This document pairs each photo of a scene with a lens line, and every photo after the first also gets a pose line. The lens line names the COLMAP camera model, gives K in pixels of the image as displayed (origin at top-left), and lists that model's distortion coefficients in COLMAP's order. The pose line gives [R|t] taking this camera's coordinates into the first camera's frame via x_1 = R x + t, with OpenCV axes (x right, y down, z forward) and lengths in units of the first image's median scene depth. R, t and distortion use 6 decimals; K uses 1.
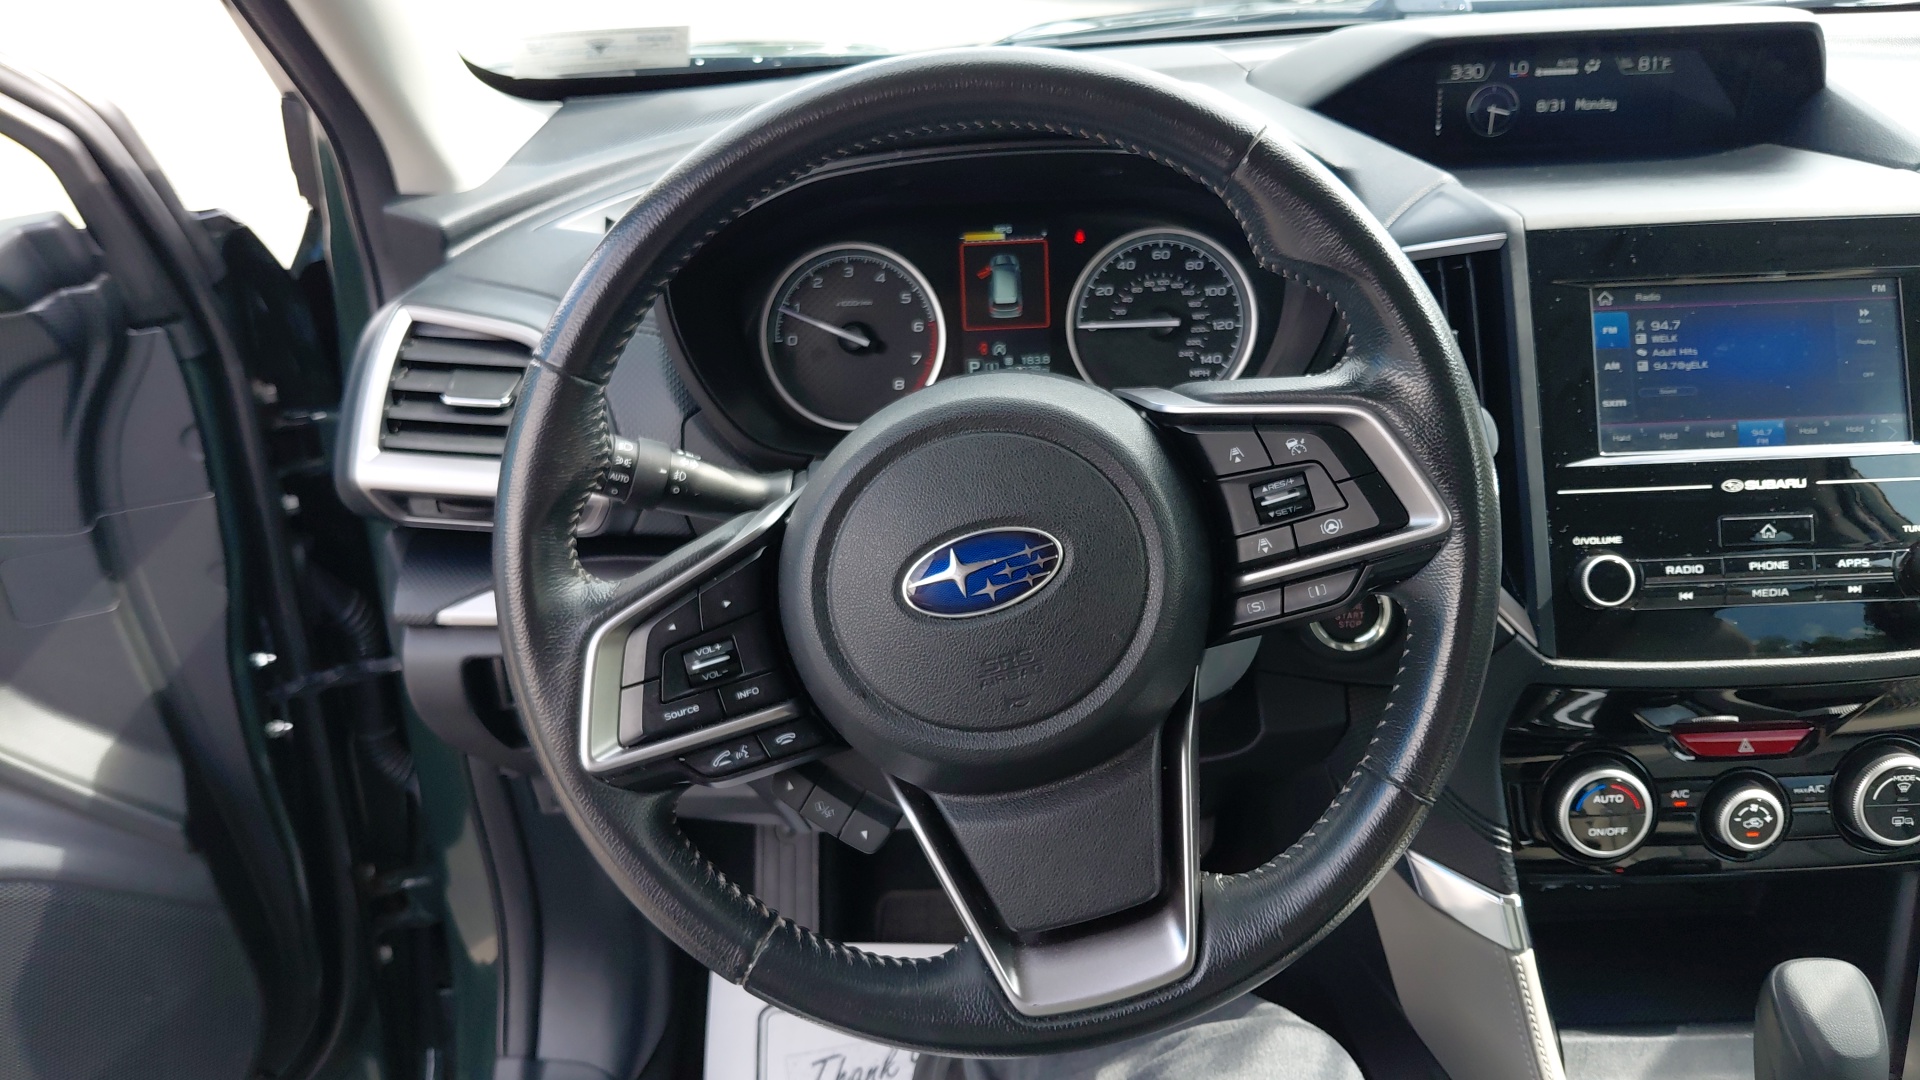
lens RADIAL K [[1428.3, 0, 956.2], [0, 1428.3, 543.2], [0, 0, 1]] dist [0.024896, -0.056812]
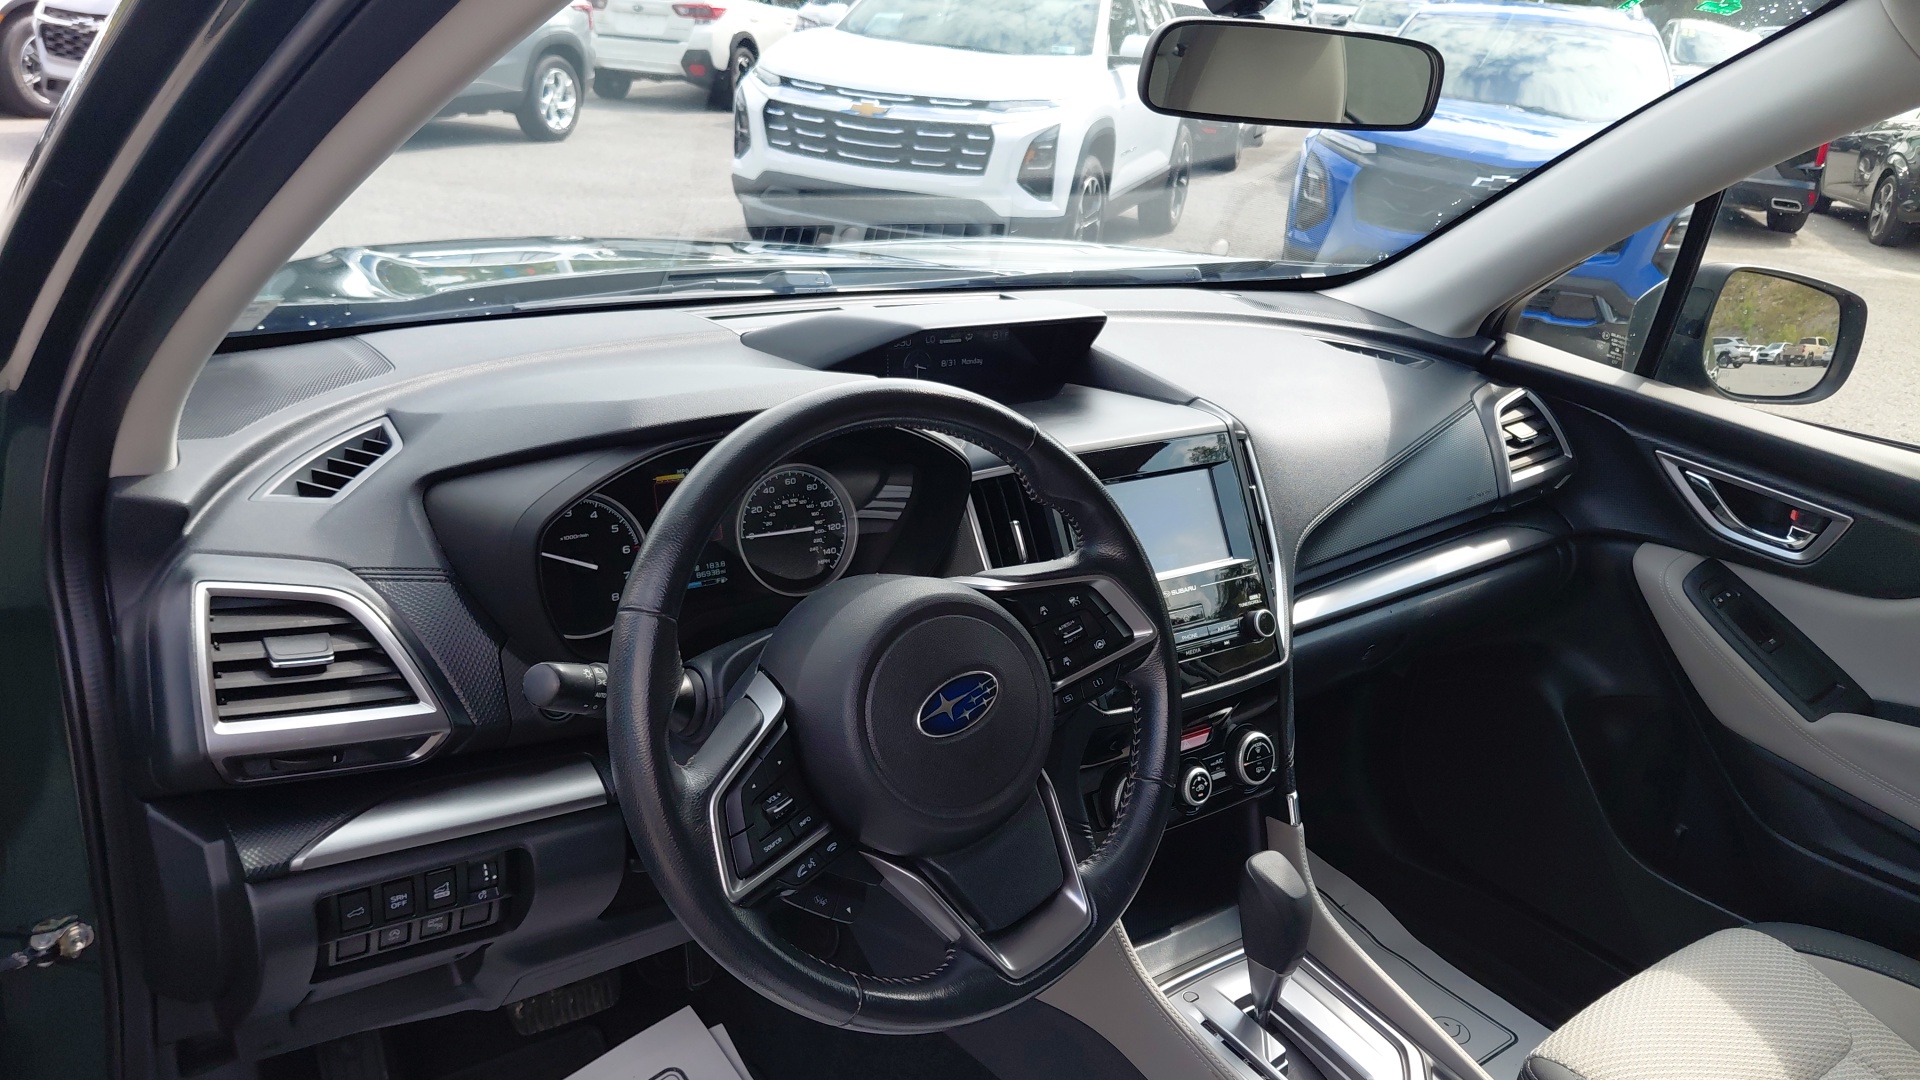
lens RADIAL K [[1428.3, 0, 969.9], [0, 1428.3, 544.7], [0, 0, 1]] dist [0.024896, -0.056812]
pose [[0.774034, -0.102000, 0.624873, -0.652721], [0.166020, 0.985102, -0.044849, -0.055858], [-0.610989, 0.138456, 0.779437, -0.189653]]
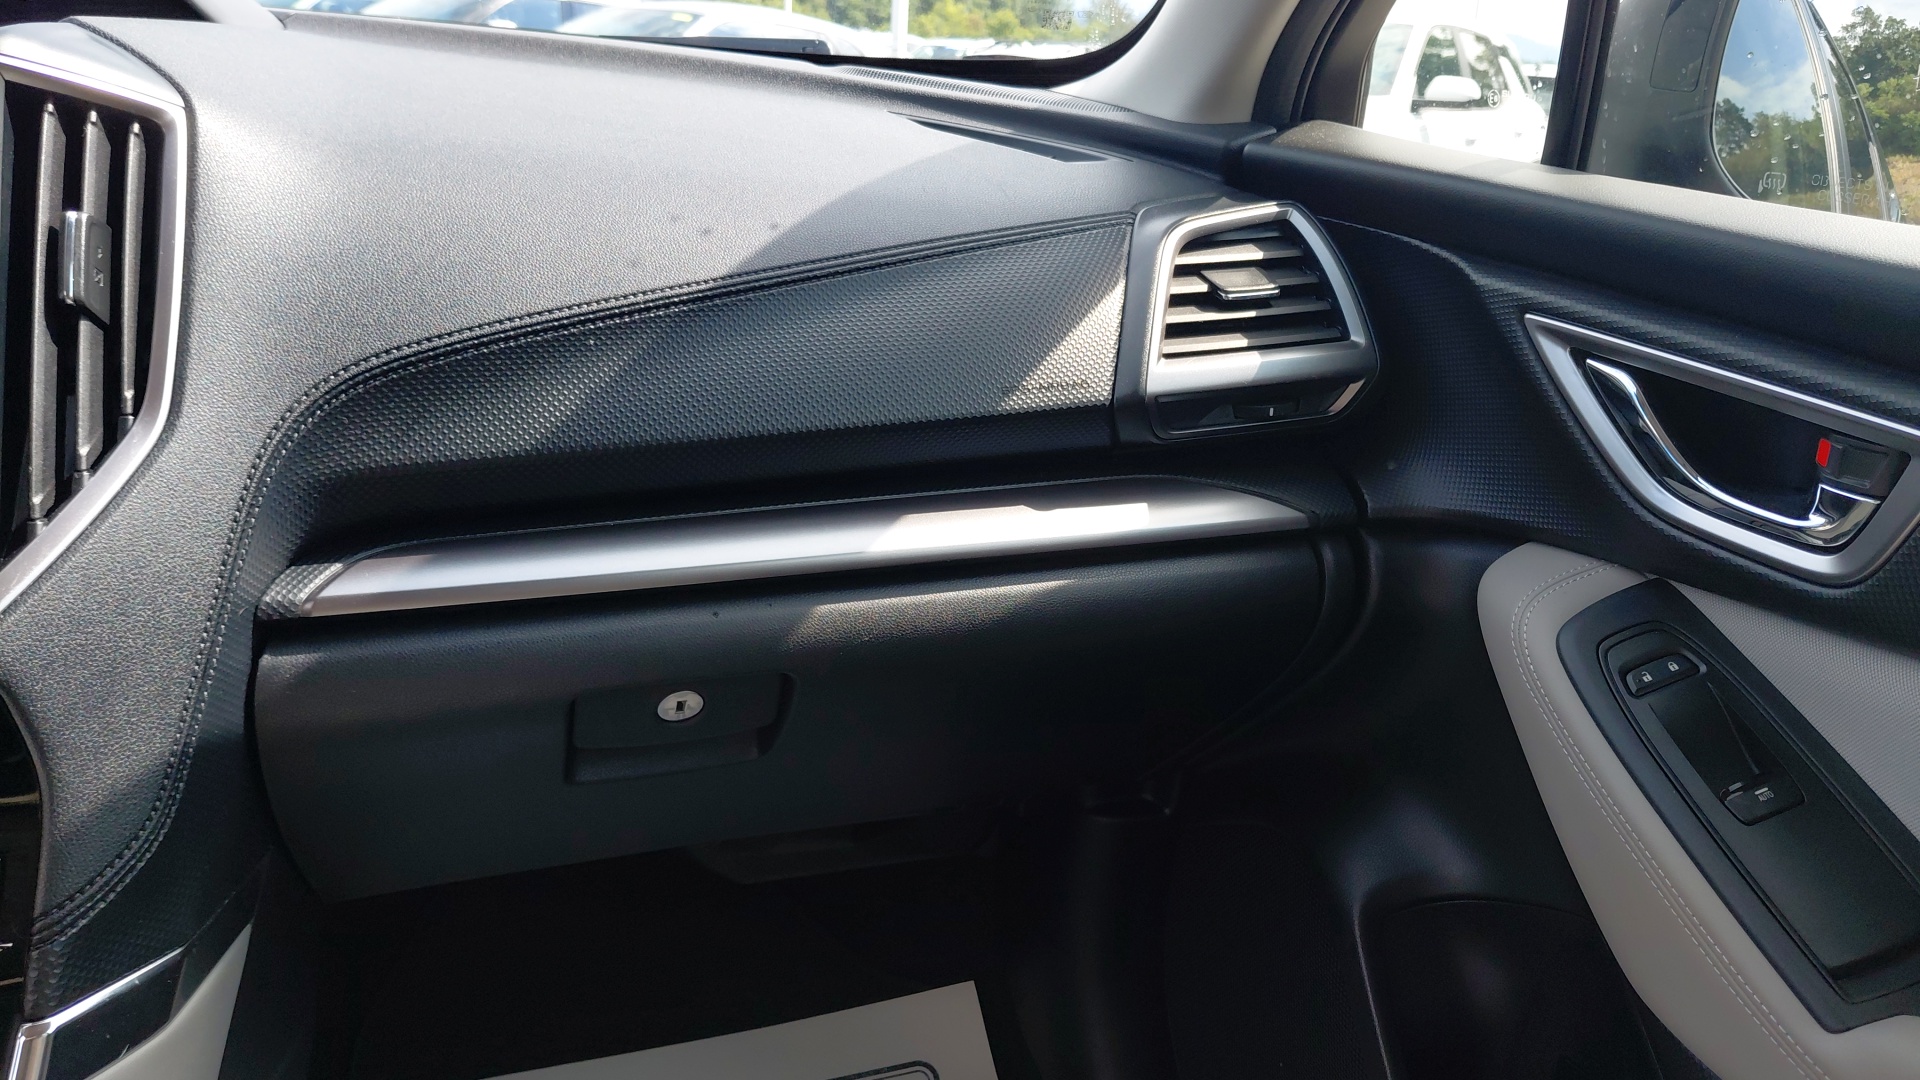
lens RADIAL K [[1428.3, 0, 968.1], [0, 1428.3, 534.2], [0, 0, 1]] dist [0.024896, -0.056812]
pose [[0.917446, 0.007069, 0.397798, 0.813944], [0.061608, 0.985258, -0.159596, 0.137516], [-0.393062, 0.170928, 0.903485, 0.181573]]
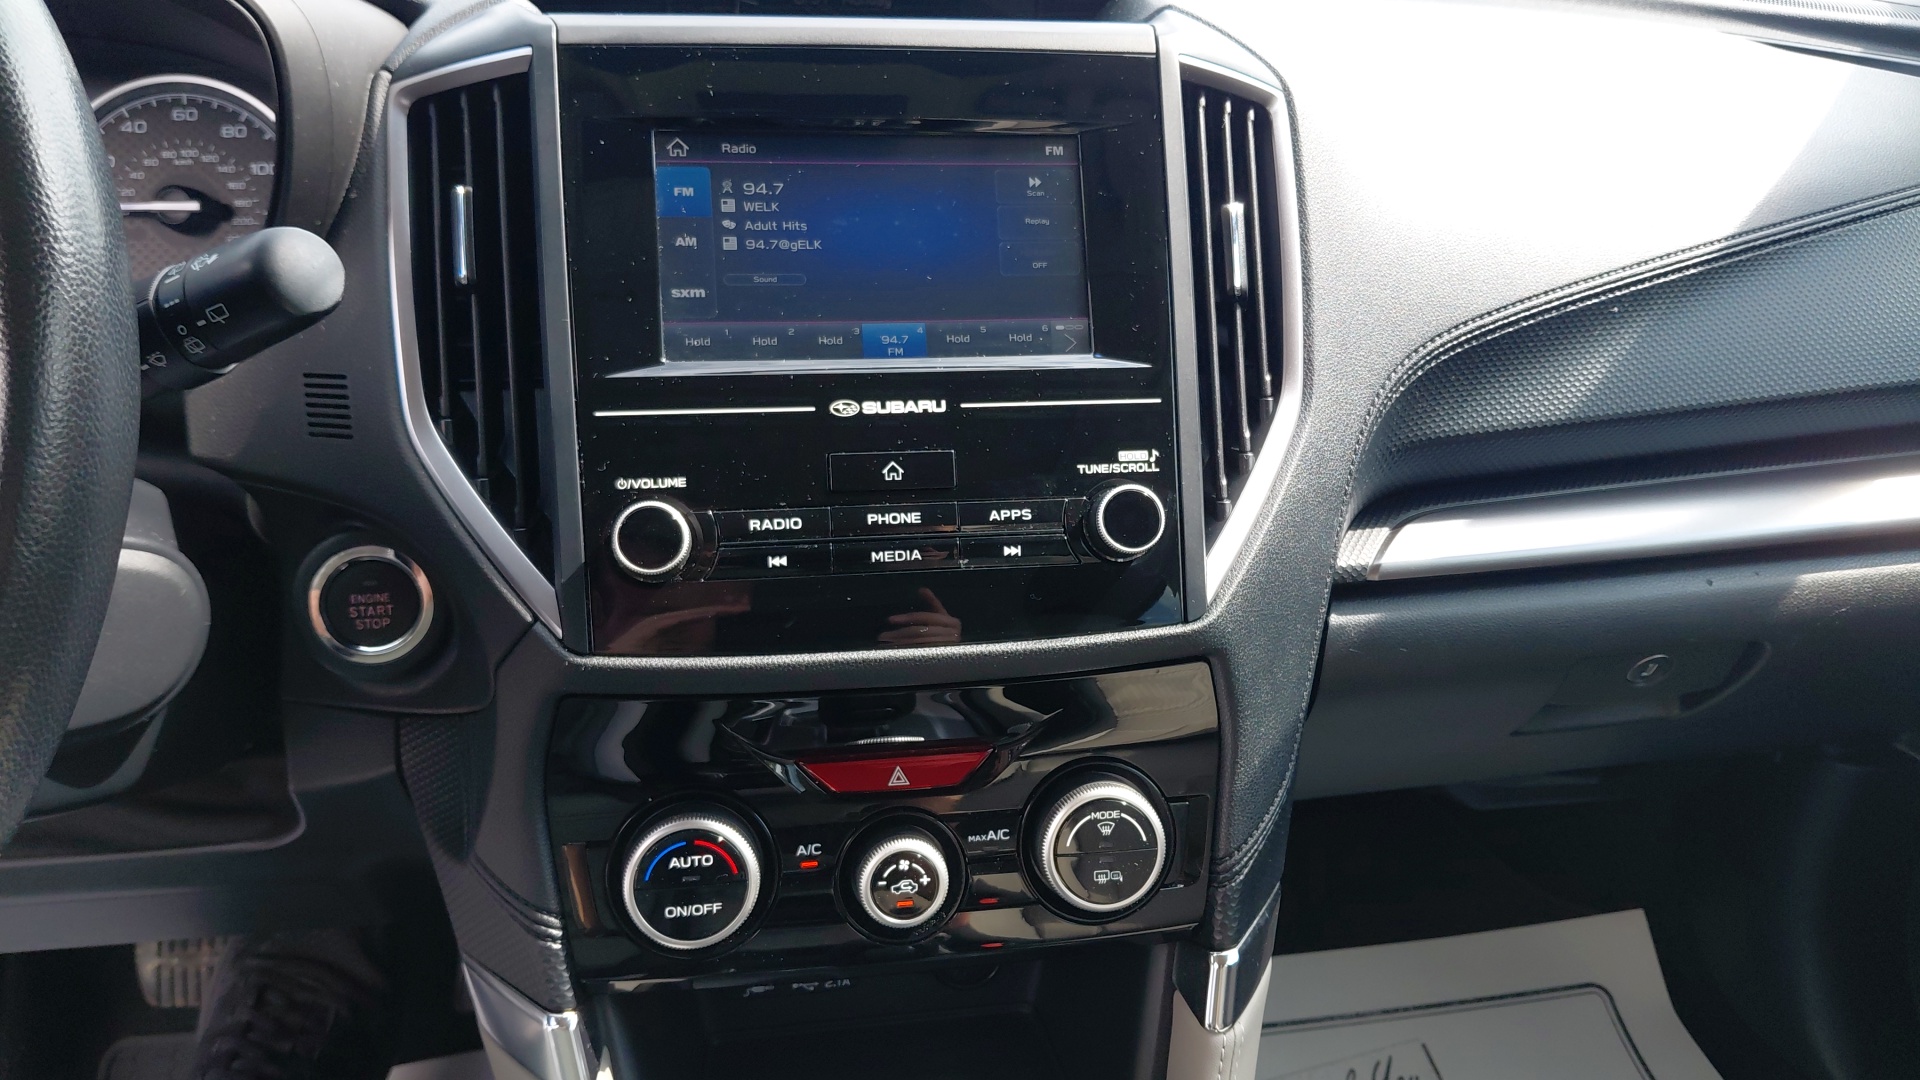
lens RADIAL K [[1428.3, 0, 966.4], [0, 1428.3, 529.0], [0, 0, 1]] dist [0.024896, -0.056812]
pose [[0.978799, 0.002202, 0.204813, 0.417724], [0.013852, 0.996941, -0.076918, 0.069319], [-0.204356, 0.078124, 0.975774, 0.272469]]
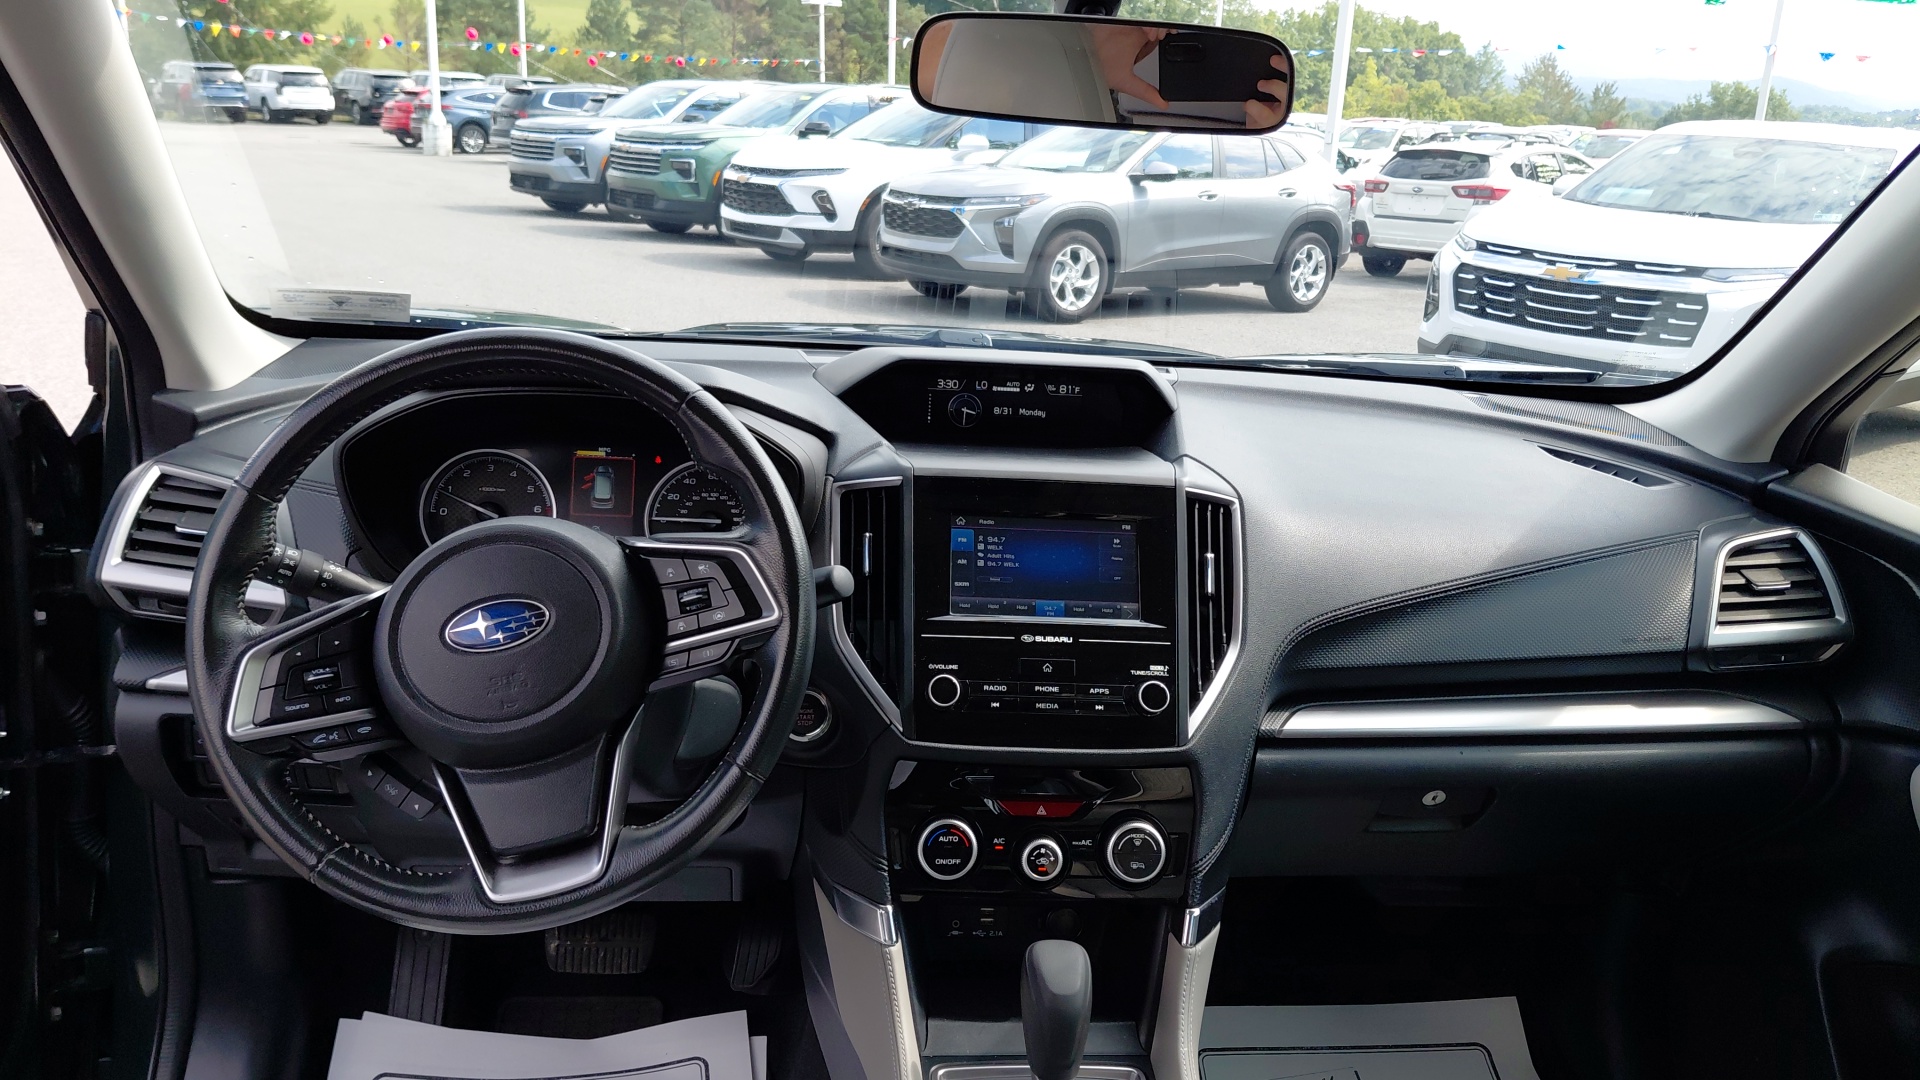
lens RADIAL K [[1428.3, 0, 973.6], [0, 1428.3, 550.5], [0, 0, 1]] dist [0.024896, -0.056812]
pose [[0.985945, 0.080805, 0.146227, 0.221353], [-0.051334, 0.979436, -0.195114, 0.162876], [-0.158986, 0.184865, 0.969819, -0.507534]]
